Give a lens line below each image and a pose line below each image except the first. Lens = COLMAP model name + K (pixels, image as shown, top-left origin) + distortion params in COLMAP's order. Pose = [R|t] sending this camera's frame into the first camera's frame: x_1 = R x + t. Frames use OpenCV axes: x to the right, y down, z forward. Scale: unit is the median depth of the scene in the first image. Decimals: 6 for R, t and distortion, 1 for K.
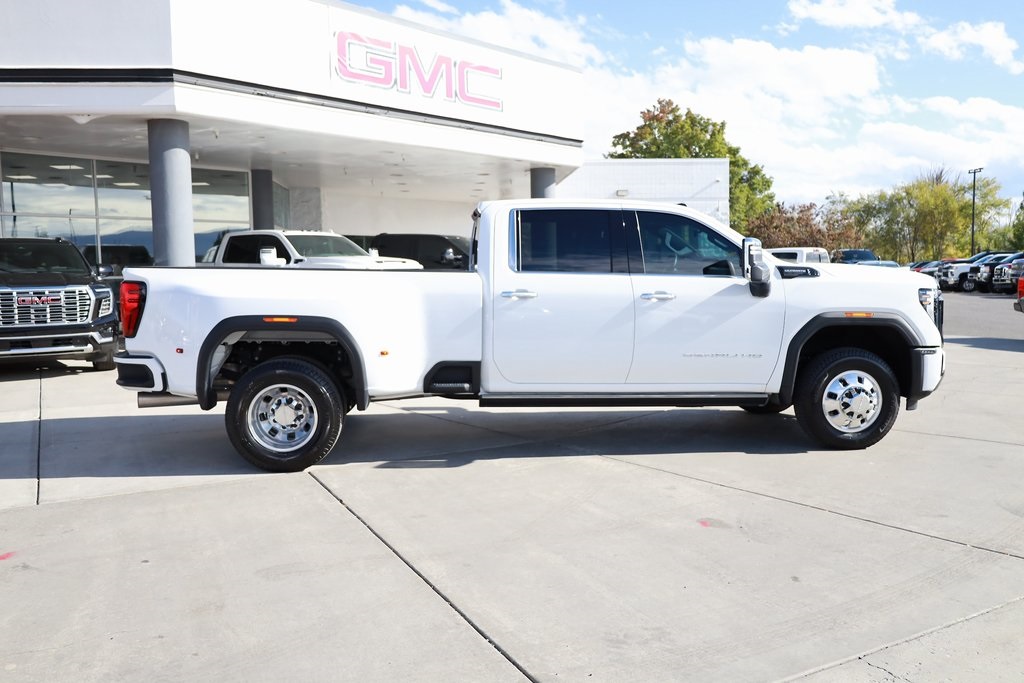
lens RADIAL K [[894.3, 0, 512.0], [0, 894.3, 341.5], [0, 0, 1]] dist [-0.000259, 0.015693]
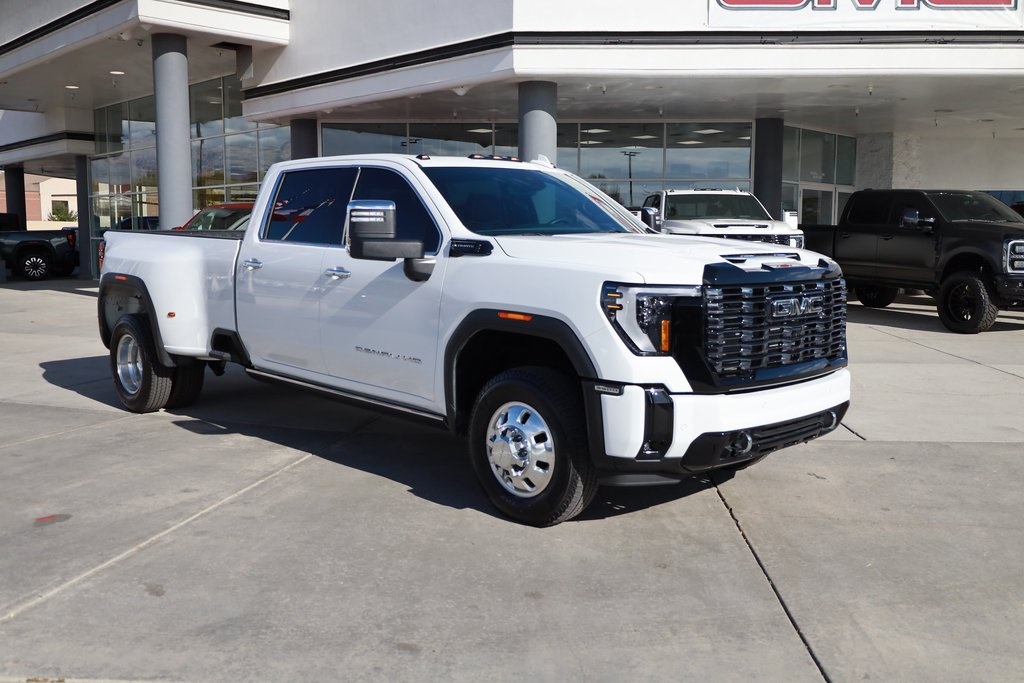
lens RADIAL K [[1002.5, 0, 512.0], [0, 1002.5, 341.5], [0, 0, 1]] dist [0.002538, 0.000687]
pose [[0.596903, 0.102800, -0.795700, 0.557224], [-0.078443, 0.994483, 0.069636, -0.036179], [0.798469, 0.020851, 0.601675, 0.325768]]
